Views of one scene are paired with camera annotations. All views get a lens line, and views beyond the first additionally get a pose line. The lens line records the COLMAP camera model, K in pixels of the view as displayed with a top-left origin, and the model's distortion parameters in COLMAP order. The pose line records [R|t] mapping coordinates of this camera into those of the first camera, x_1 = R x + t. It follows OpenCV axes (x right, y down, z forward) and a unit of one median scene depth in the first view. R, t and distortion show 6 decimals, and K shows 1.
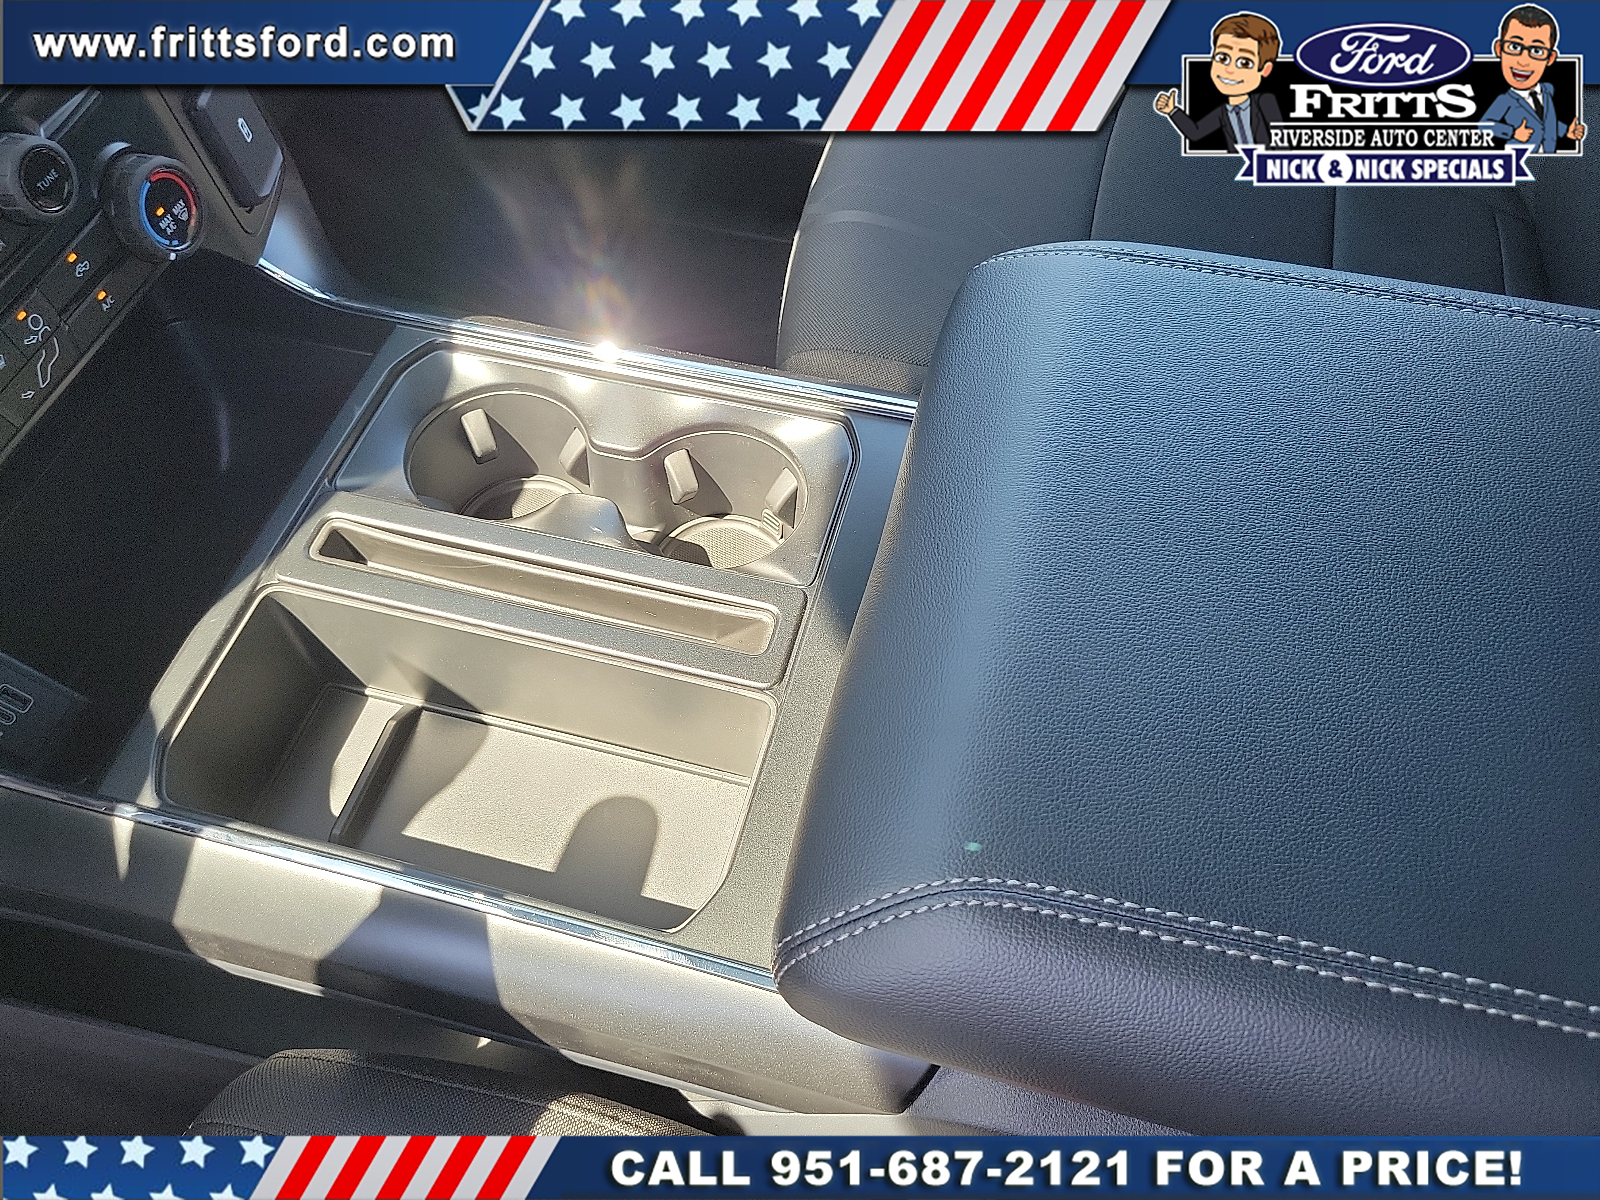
lens RADIAL K [[1238.8, 0, 800.0], [0, 1238.8, 600.0], [0, 0, 1]] dist [0.005928, -0.005137]
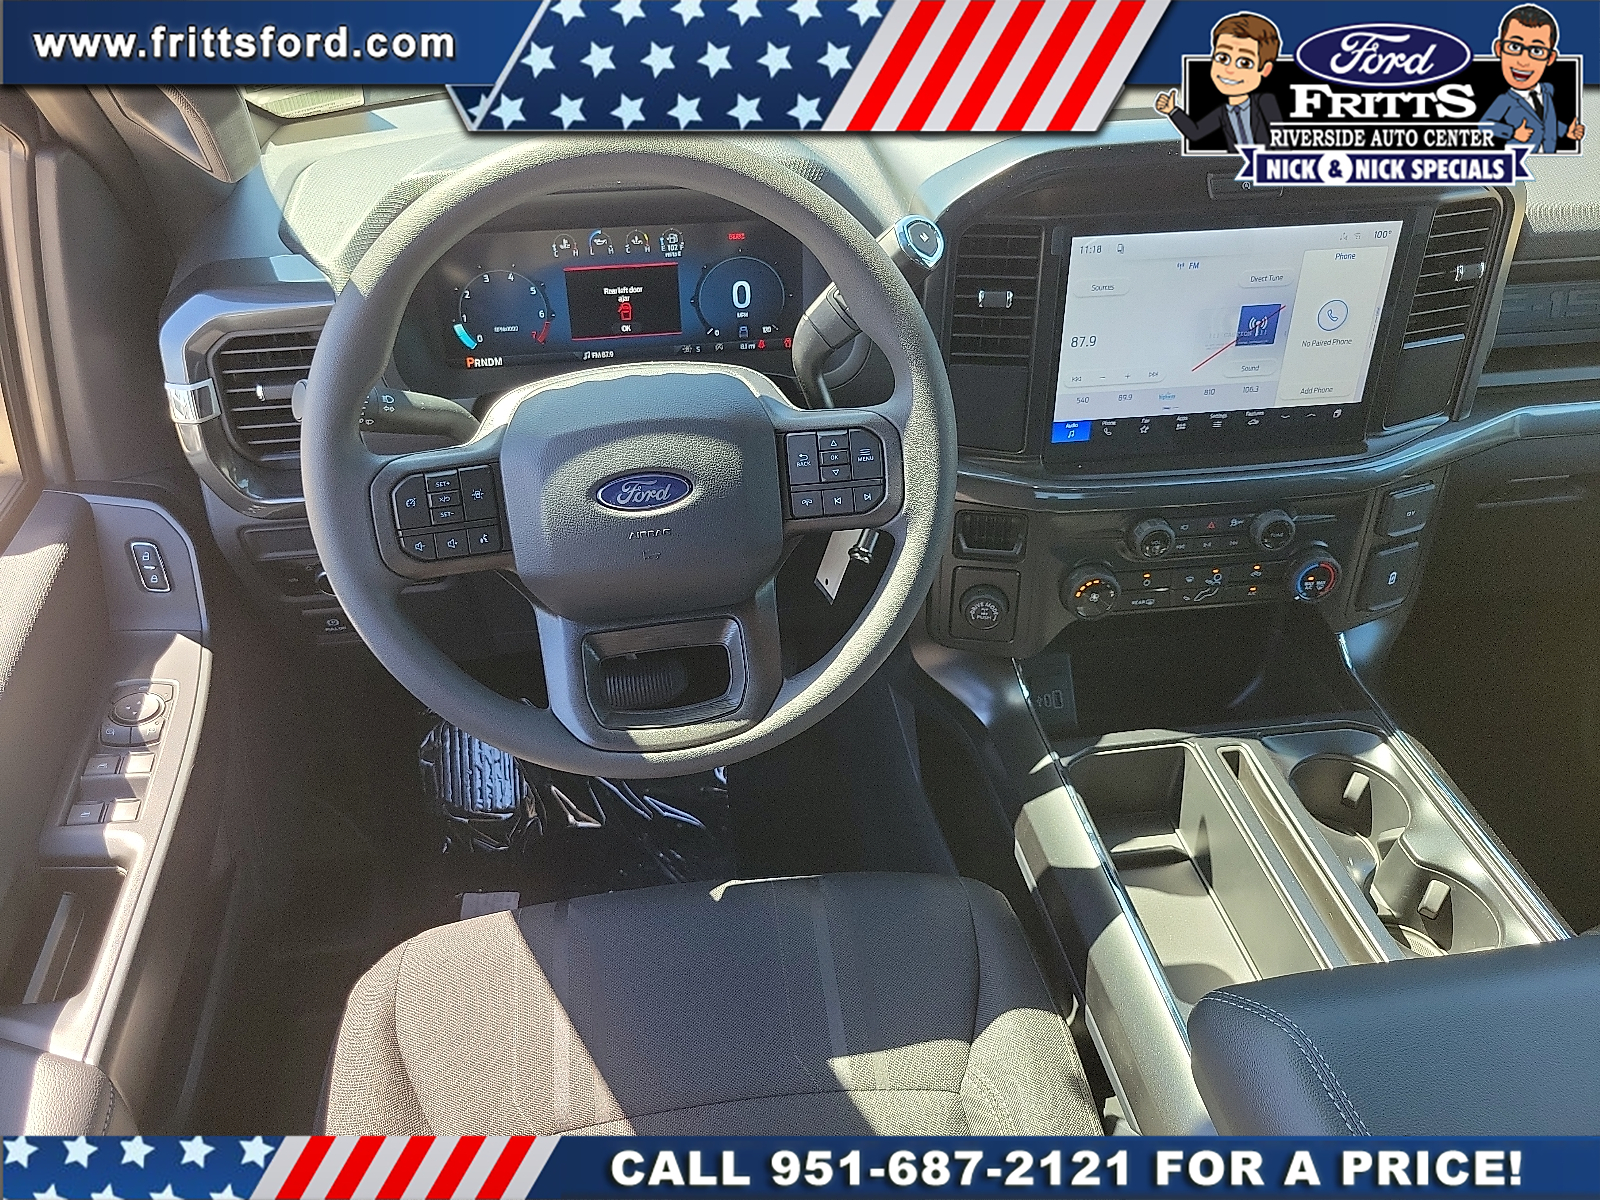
lens RADIAL K [[1187.3, 0, 760.2], [0, 1187.3, 598.2], [0, 0, 1]] dist [0.005417, 0.003481]
pose [[0.381633, 0.567703, -0.729431, 0.487769], [-0.760700, 0.641192, 0.101036, 0.155636], [0.525064, 0.516319, 0.676552, -0.628601]]
